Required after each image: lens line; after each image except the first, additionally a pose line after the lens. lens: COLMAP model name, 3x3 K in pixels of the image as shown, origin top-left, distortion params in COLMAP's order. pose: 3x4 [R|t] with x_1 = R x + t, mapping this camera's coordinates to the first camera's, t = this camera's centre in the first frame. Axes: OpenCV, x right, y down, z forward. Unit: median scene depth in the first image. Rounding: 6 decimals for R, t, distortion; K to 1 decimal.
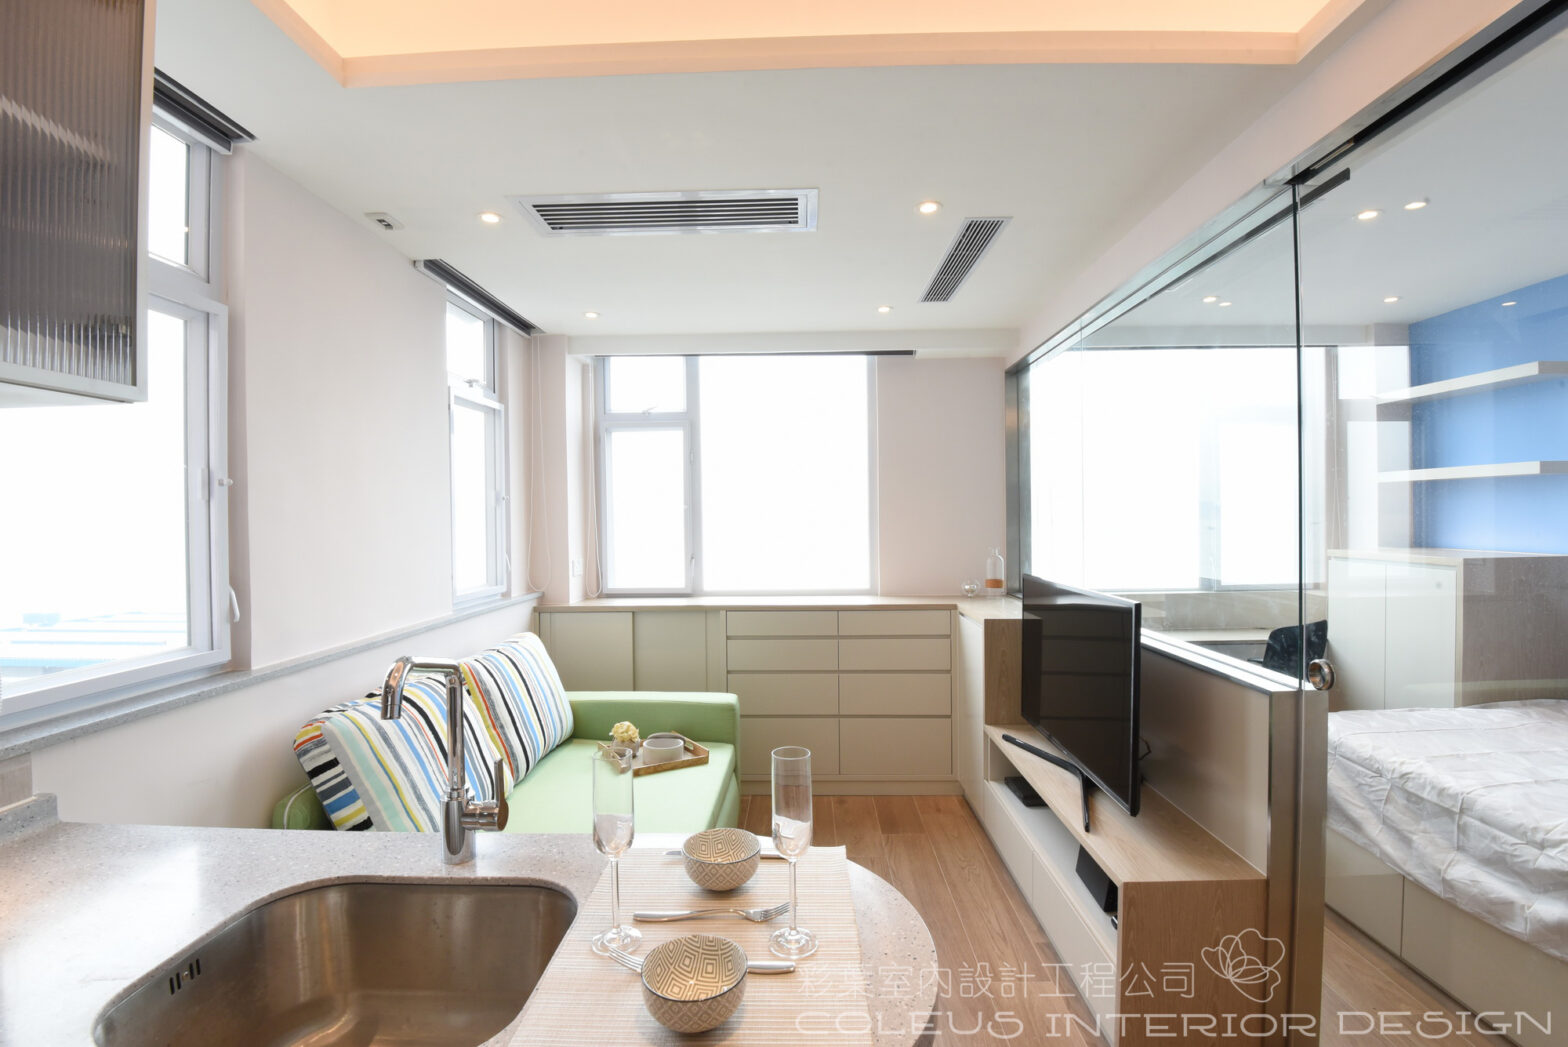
lens RADIAL K [[727.8, 0, 782.1], [0, 727.8, 529.6], [0, 0, 1]] dist [-0.031267, -0.003171]
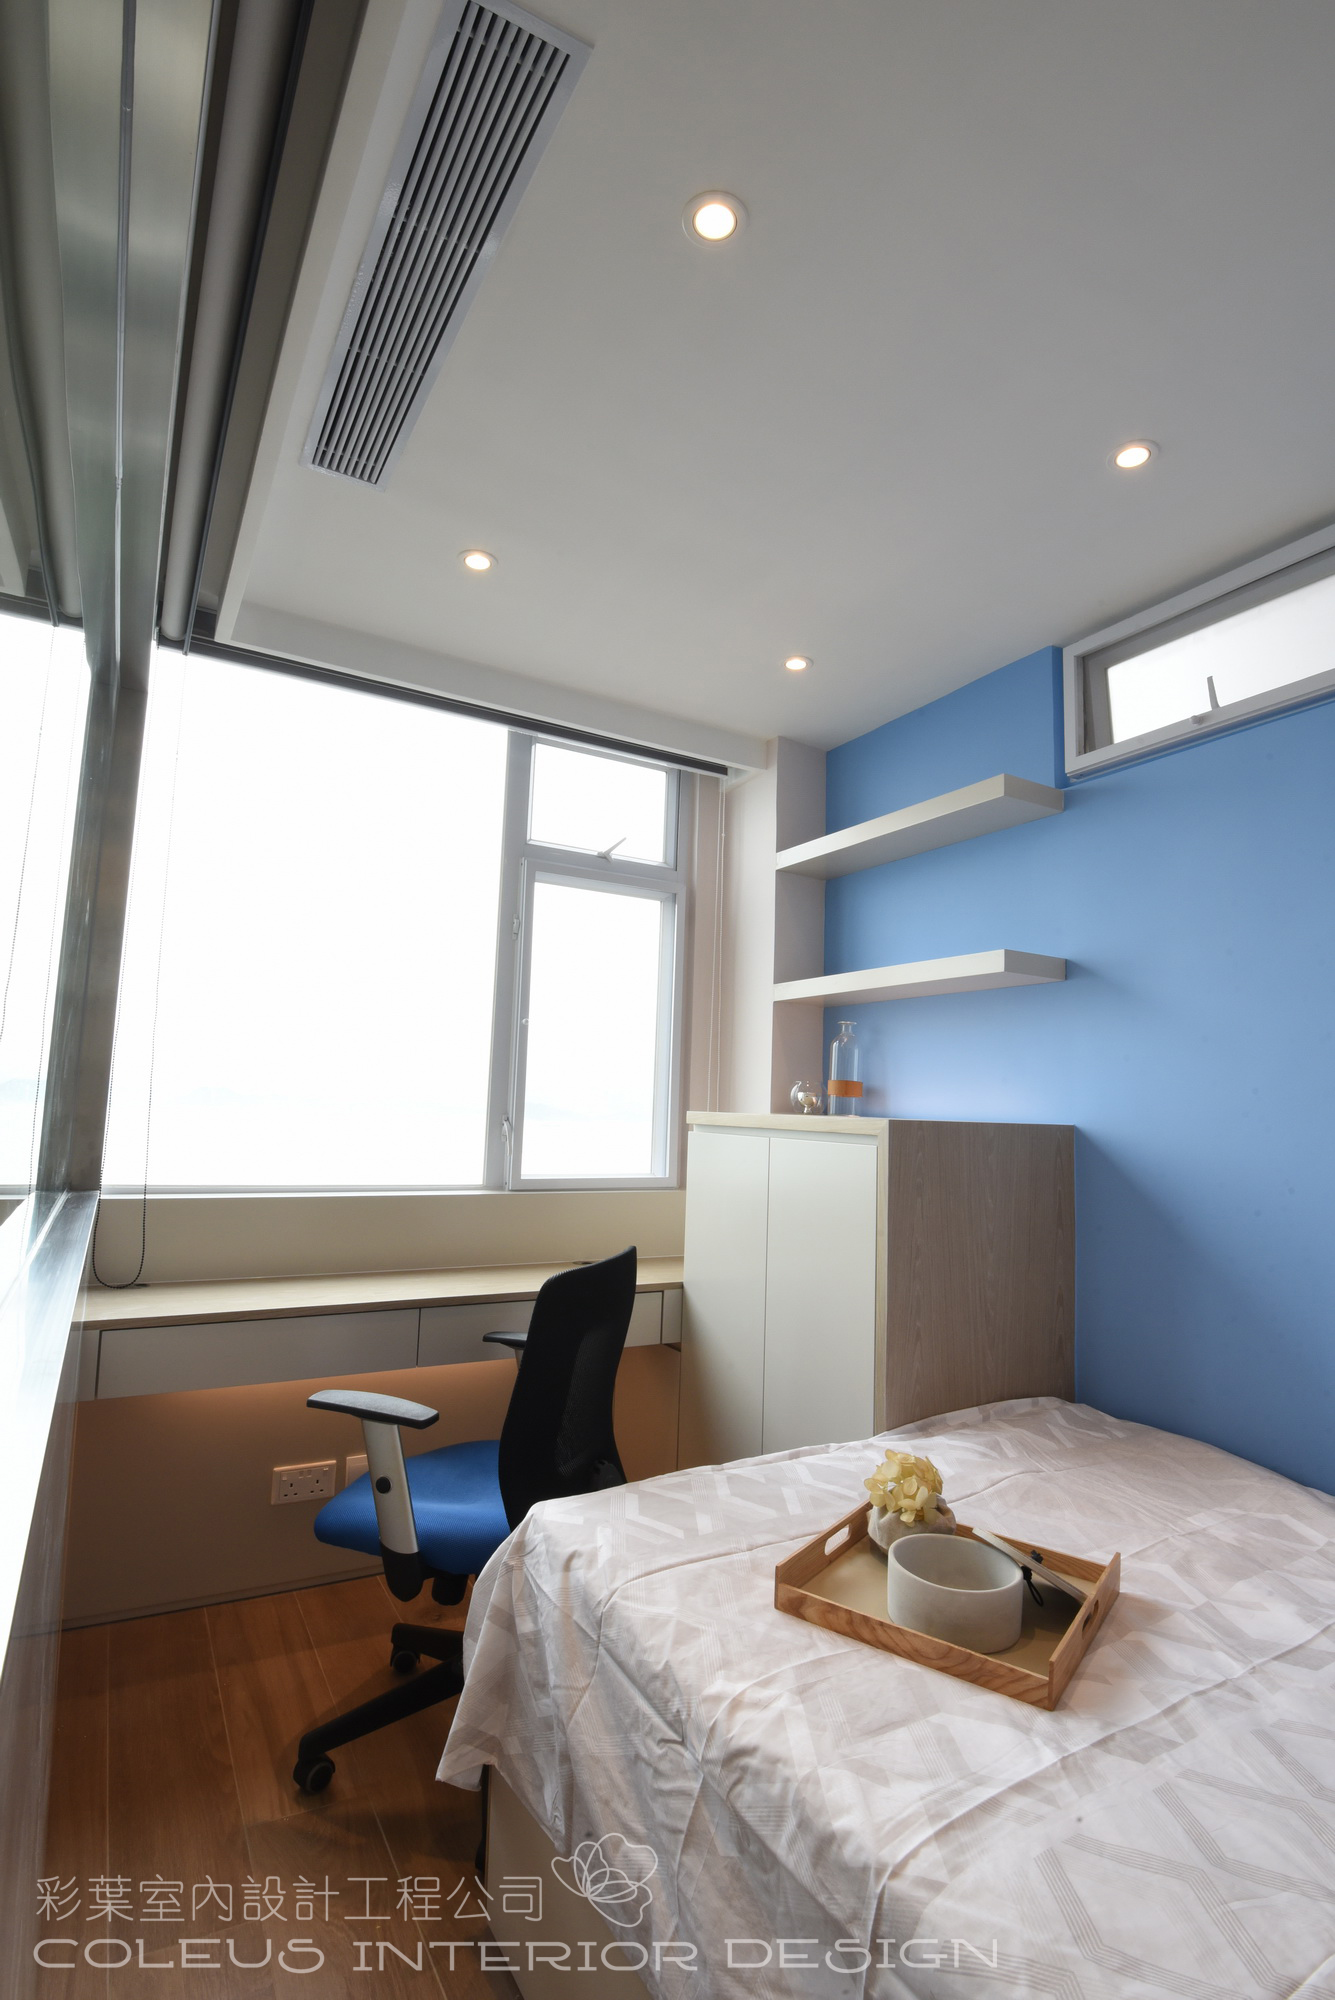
lens RADIAL K [[980.5, 0, 659.0], [0, 980.5, 995.9], [0, 0, 1]] dist [-0.015372, -0.000862]
pose [[0.859727, 0.109413, 0.498897, 0.573411], [-0.042896, 0.988802, -0.142934, 0.073867], [-0.508949, 0.101483, 0.854794, 0.586160]]
